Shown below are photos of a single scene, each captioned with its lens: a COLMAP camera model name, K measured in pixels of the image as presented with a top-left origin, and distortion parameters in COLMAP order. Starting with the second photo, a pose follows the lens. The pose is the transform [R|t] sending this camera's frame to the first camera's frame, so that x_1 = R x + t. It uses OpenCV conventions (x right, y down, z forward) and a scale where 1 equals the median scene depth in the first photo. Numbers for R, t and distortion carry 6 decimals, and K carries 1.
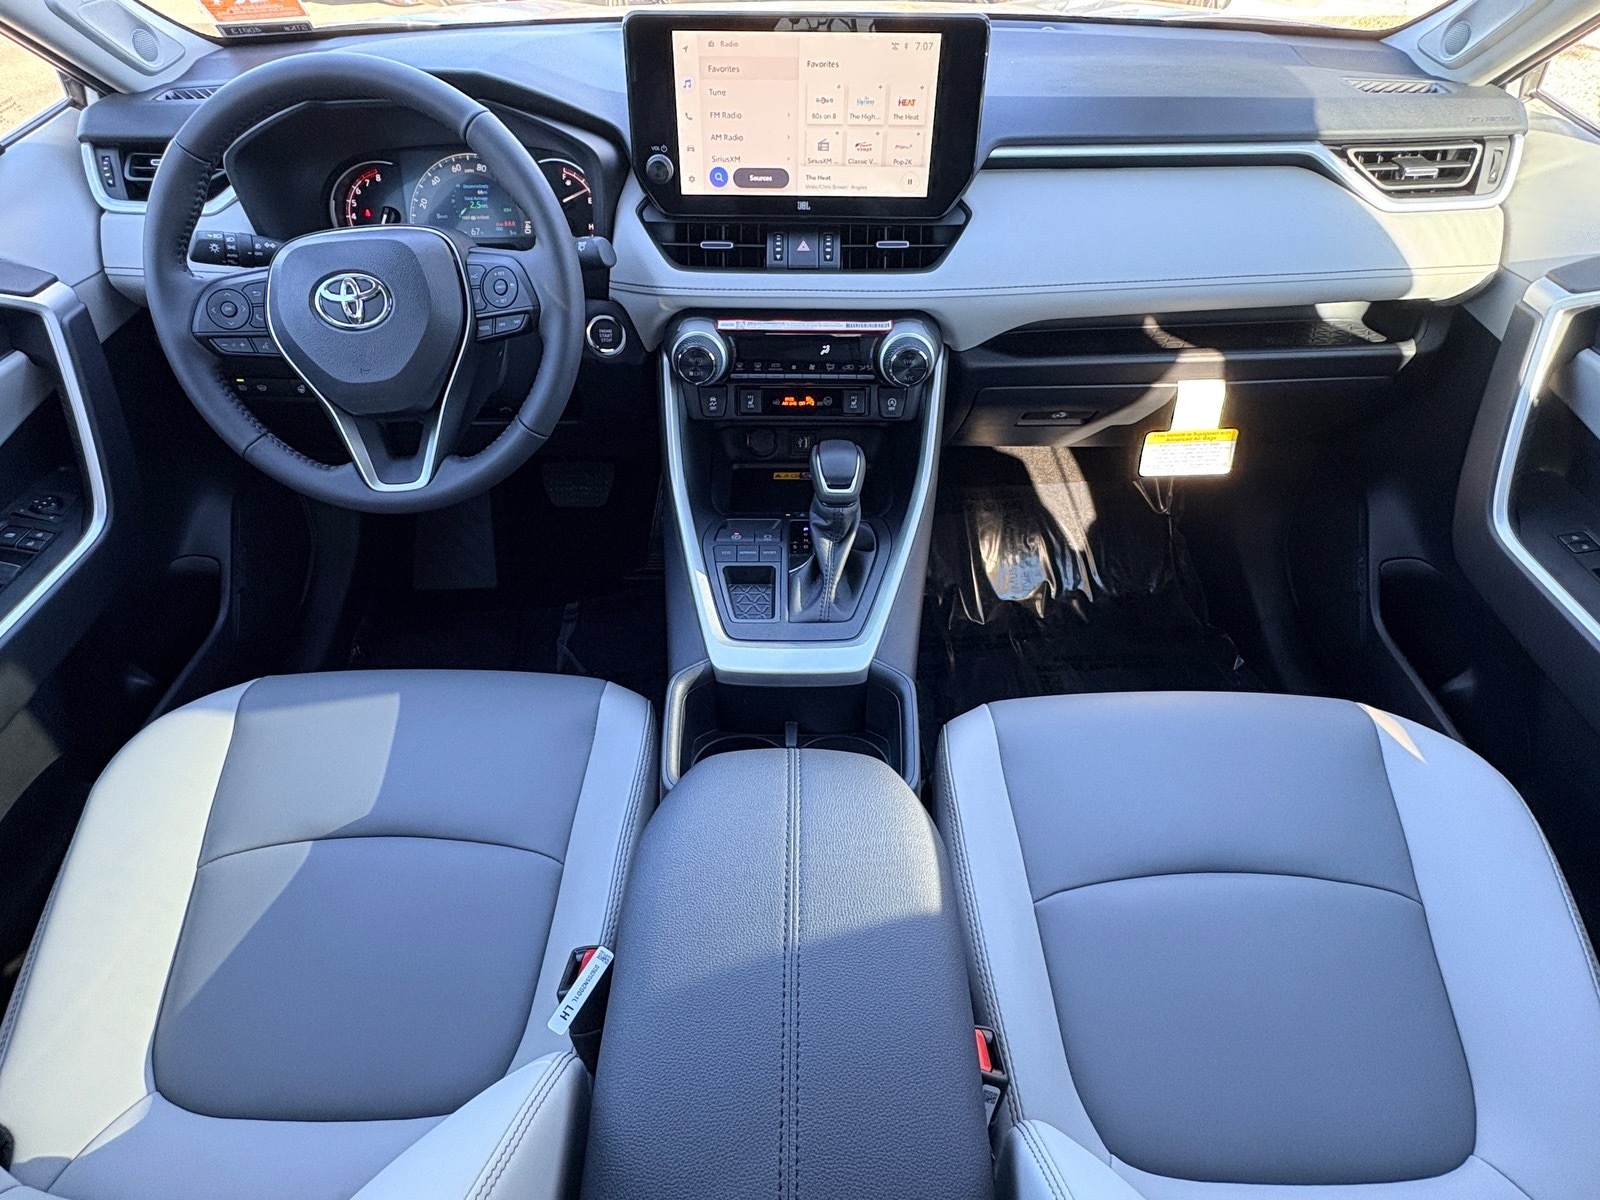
lens RADIAL K [[891.1, 0, 800.0], [0, 891.1, 600.0], [0, 0, 1]] dist [-0.004445, 0.000655]
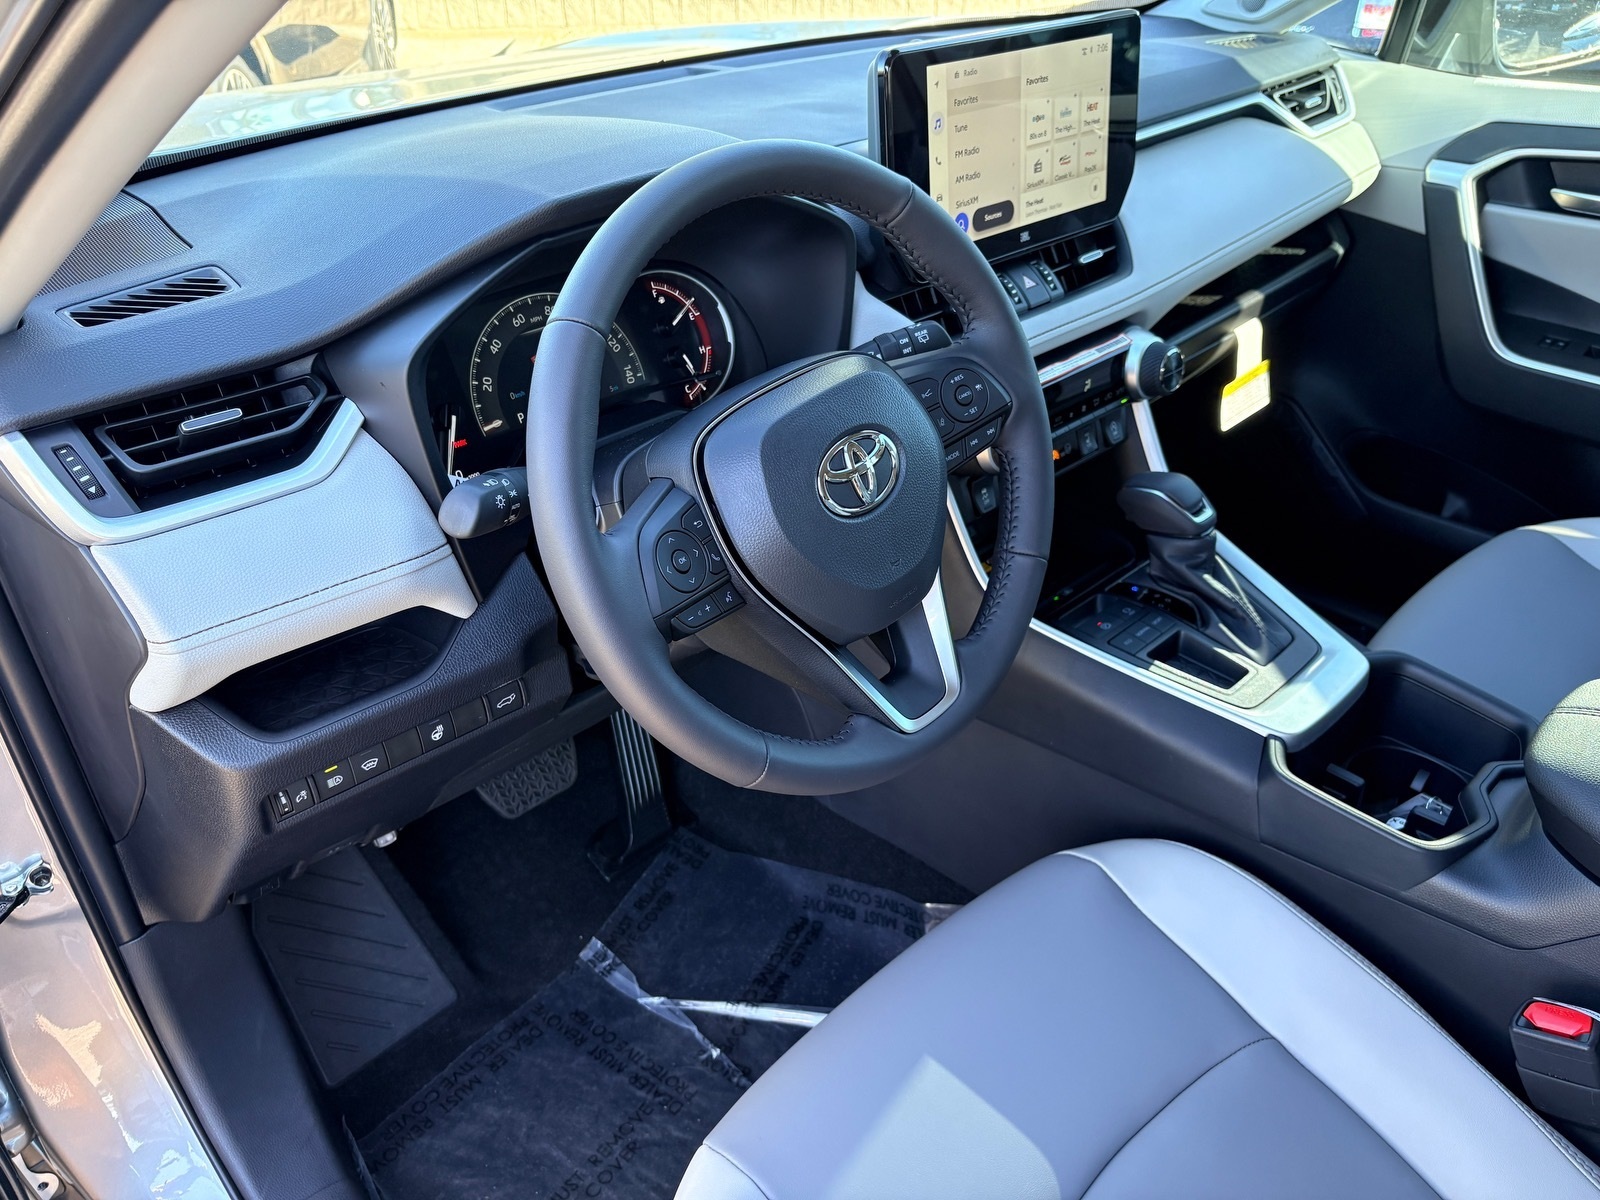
lens RADIAL K [[1212.1, 0, 800.0], [0, 1212.1, 600.0], [0, 0, 1]] dist [-0.005433, 0.000681]
pose [[0.713348, -0.381995, 0.587550, -0.966542], [0.476699, 0.879037, -0.007258, -0.231248], [-0.513706, 0.285262, 0.809155, 0.270402]]
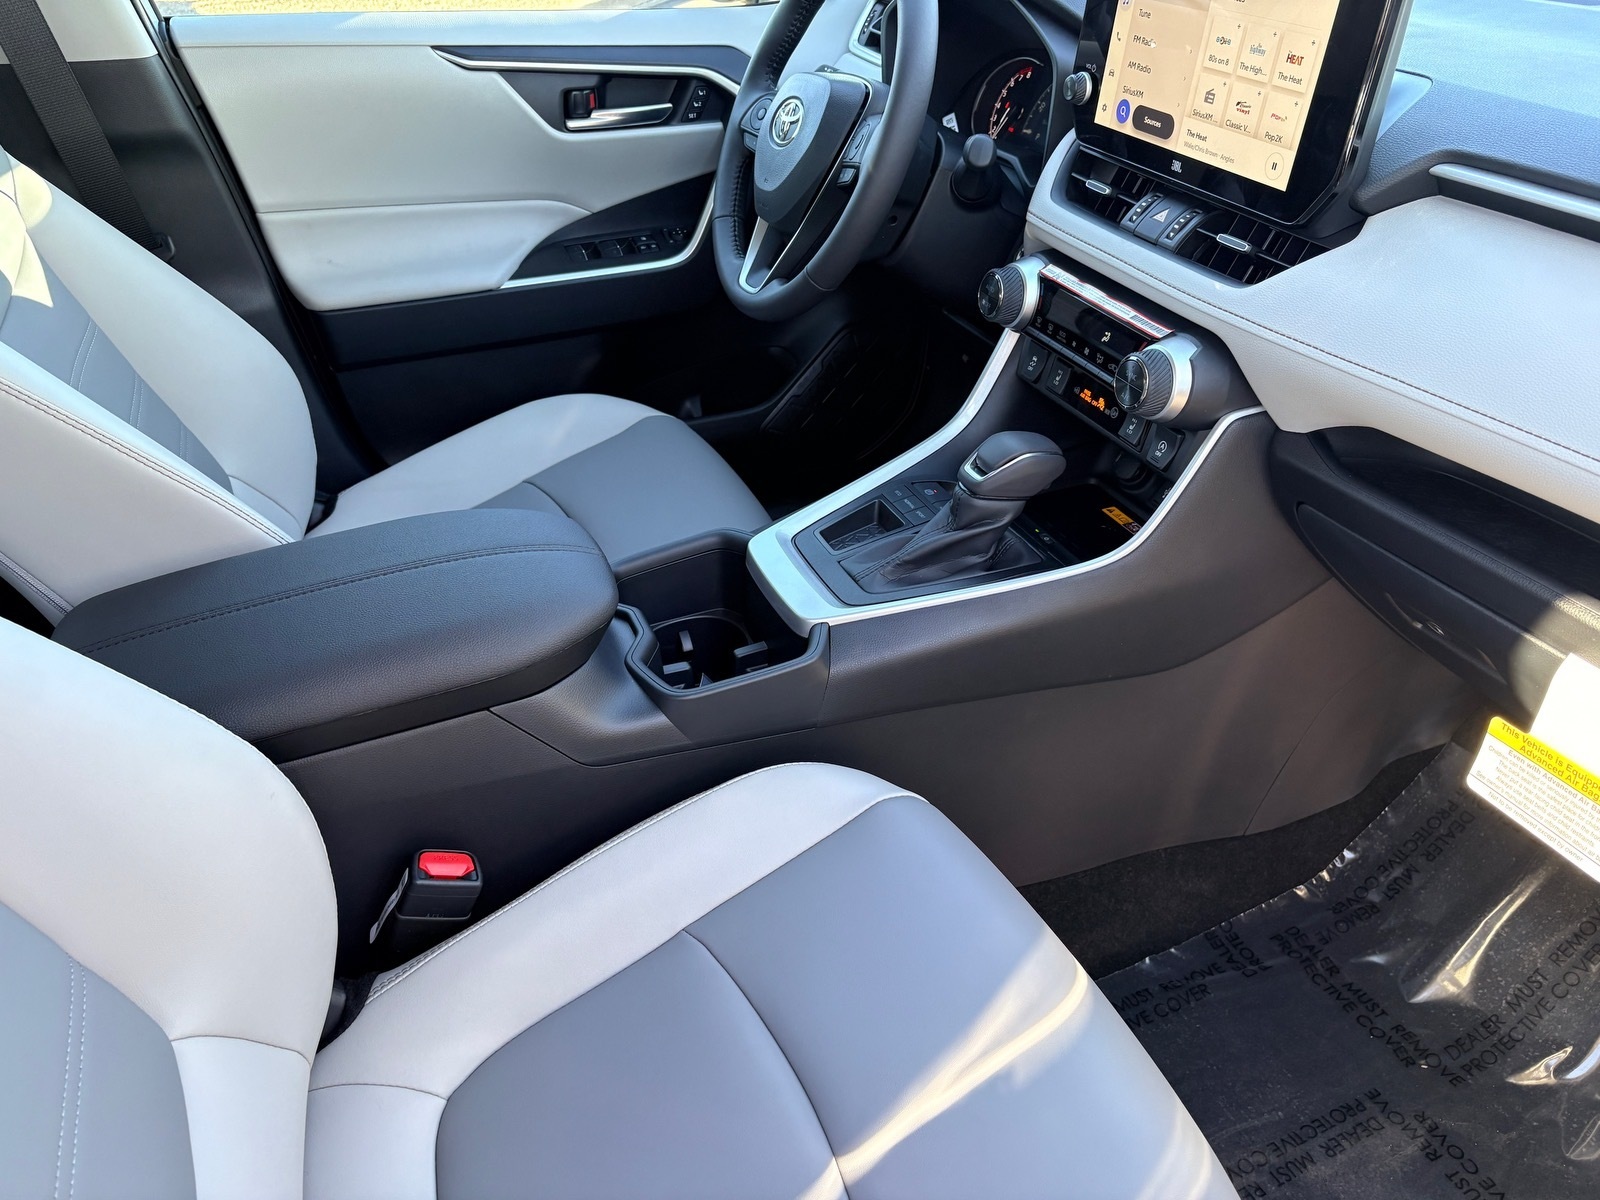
lens RADIAL K [[1270.7, 0, 800.0], [0, 1270.7, 600.0], [0, 0, 1]] dist [-0.011606, 0.107433]
pose [[0.376877, 0.488402, -0.787037, 0.957011], [-0.605457, 0.772934, 0.189723, -0.157081], [0.700988, 0.405015, 0.587008, 0.257787]]
